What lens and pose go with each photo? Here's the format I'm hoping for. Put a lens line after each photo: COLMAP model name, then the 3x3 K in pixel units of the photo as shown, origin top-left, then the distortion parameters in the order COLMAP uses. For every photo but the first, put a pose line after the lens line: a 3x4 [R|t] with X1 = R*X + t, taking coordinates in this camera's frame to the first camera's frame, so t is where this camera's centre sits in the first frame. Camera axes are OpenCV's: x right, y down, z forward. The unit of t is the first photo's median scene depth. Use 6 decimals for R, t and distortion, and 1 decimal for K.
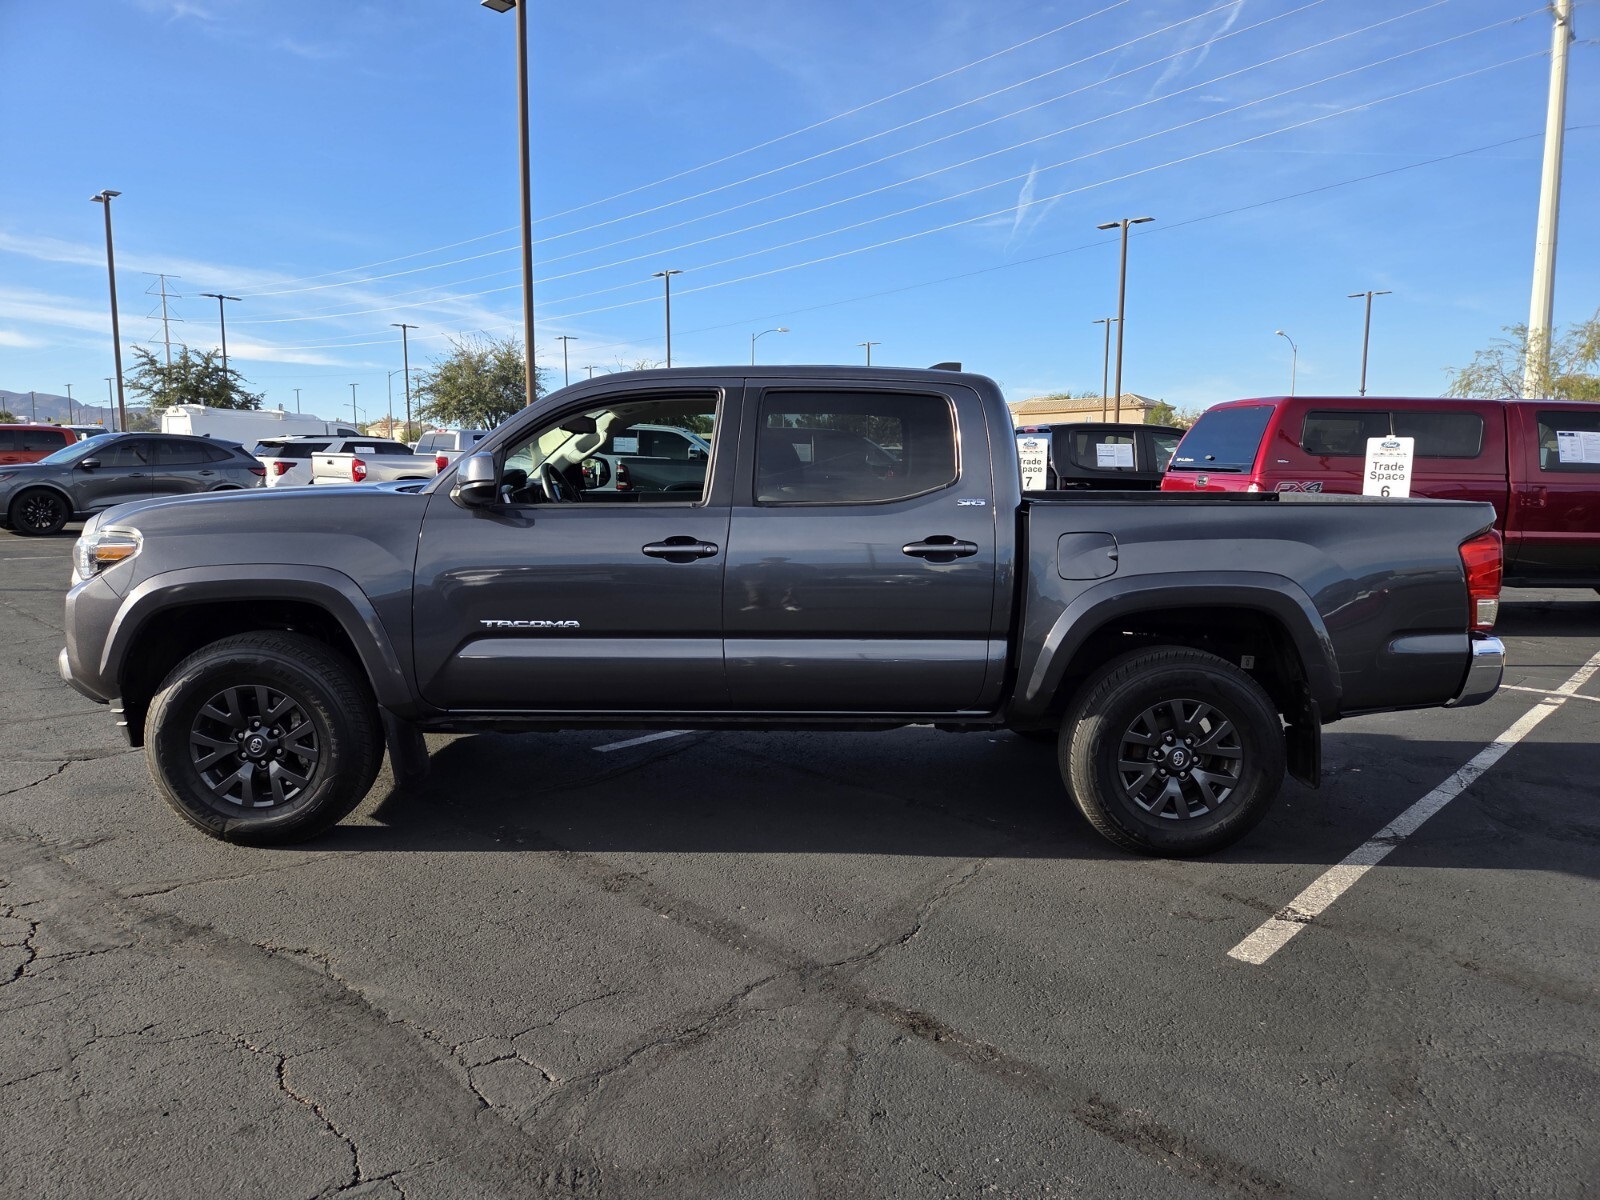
lens RADIAL K [[1083.6, 0, 800.0], [0, 1083.6, 600.0], [0, 0, 1]] dist [0.062552, -0.049104]
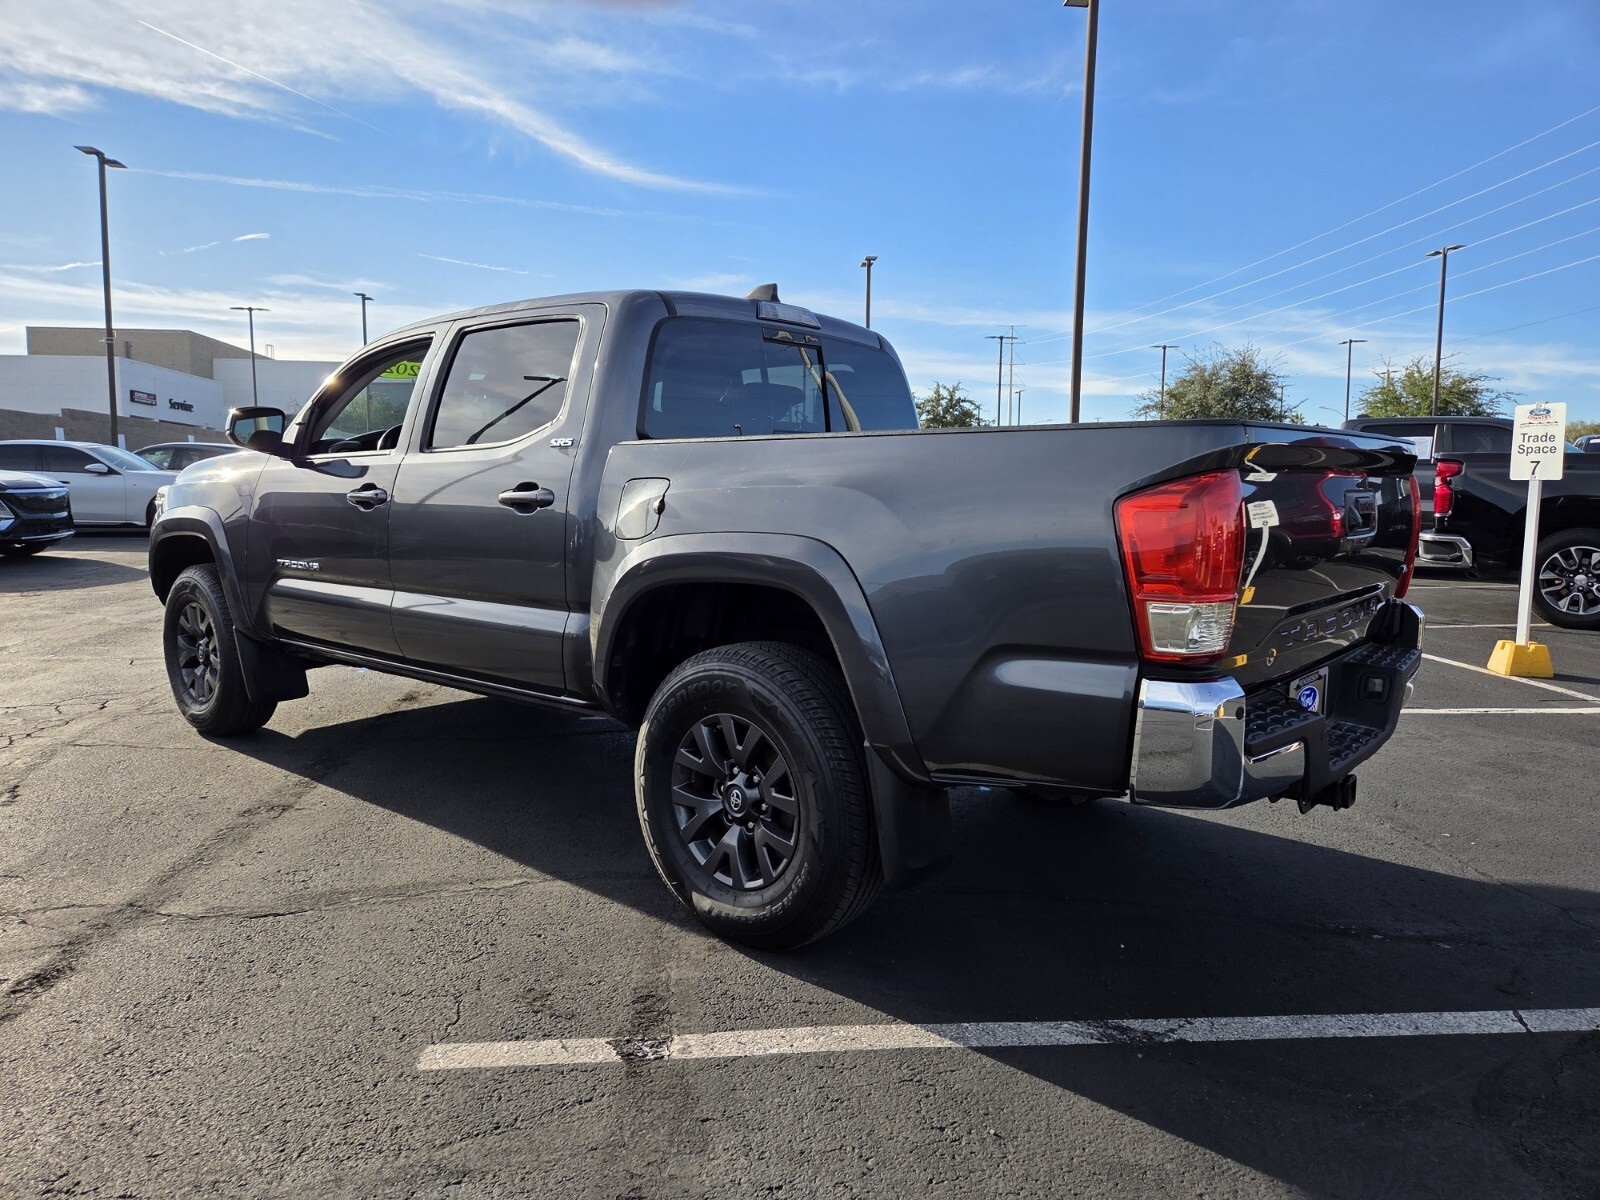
lens RADIAL K [[1083.6, 0, 800.0], [0, 1083.6, 600.0], [0, 0, 1]] dist [0.062552, -0.049104]
pose [[0.741204, 0.063726, -0.668249, 0.649297], [-0.079885, 0.996783, 0.006450, 0.006851], [0.666510, 0.048602, 0.743910, 0.390212]]
